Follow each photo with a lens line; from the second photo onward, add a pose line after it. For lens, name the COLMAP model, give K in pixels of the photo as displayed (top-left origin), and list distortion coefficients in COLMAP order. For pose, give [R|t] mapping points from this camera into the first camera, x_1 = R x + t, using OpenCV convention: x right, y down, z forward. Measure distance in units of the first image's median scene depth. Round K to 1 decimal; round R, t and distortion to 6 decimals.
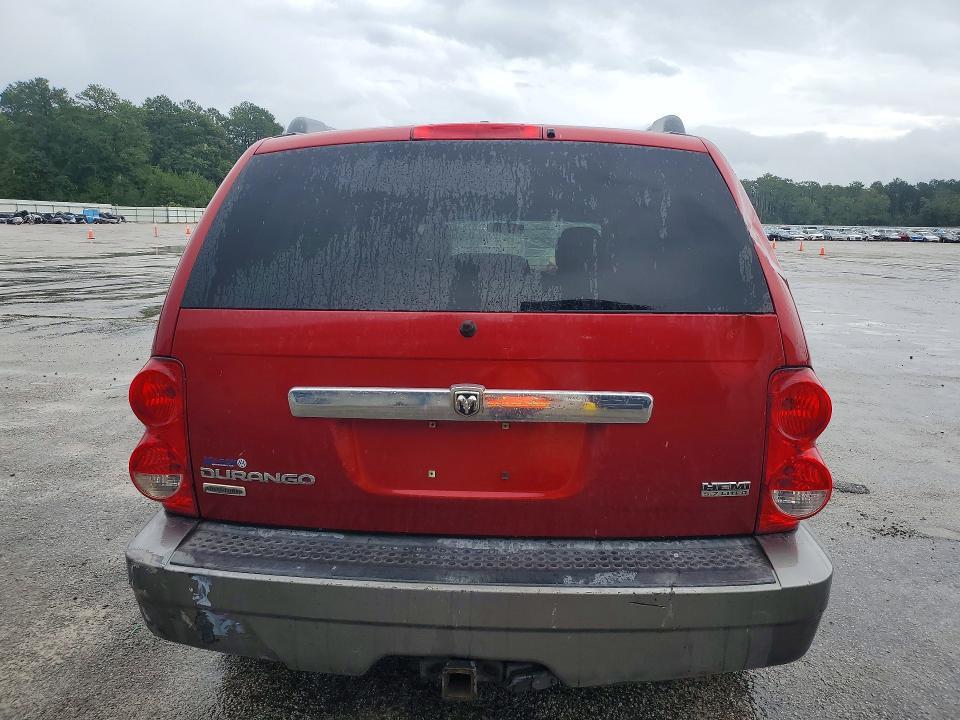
lens RADIAL K [[798.8, 0, 479.9], [0, 798.8, 360.1], [0, 0, 1]] dist [0.015804, 0.008454]
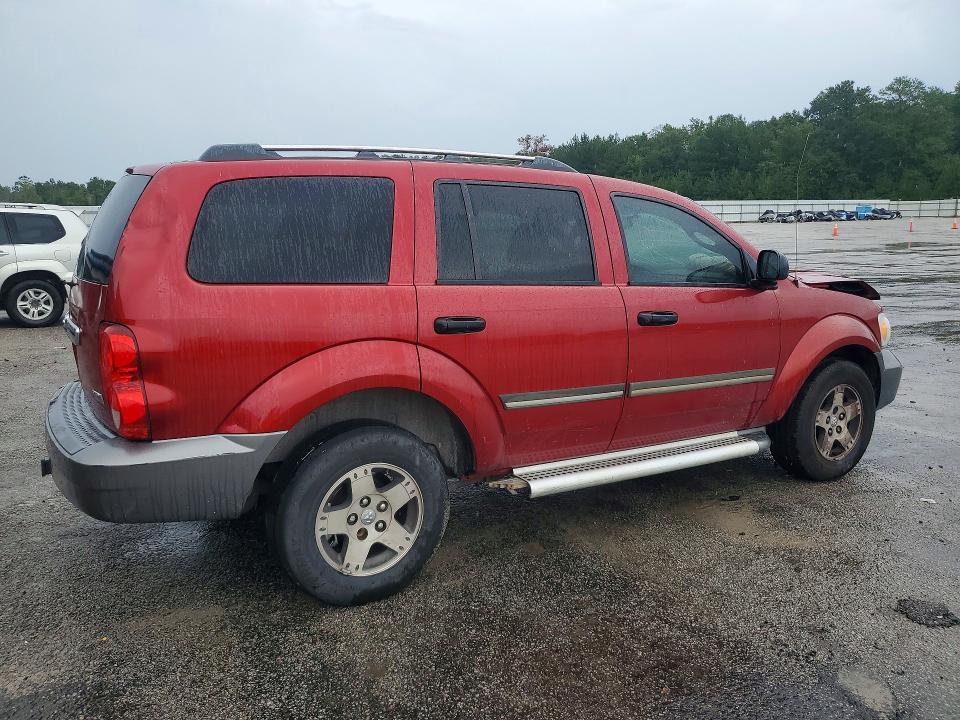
lens RADIAL K [[798.8, 0, 480.0], [0, 798.8, 360.0], [0, 0, 1]] dist [0.015804, 0.008454]
pose [[0.496715, 0.125714, -0.858761, 0.153009], [-0.123698, 0.989607, 0.073321, -0.011850], [0.859054, 0.069807, 0.507103, 0.093905]]
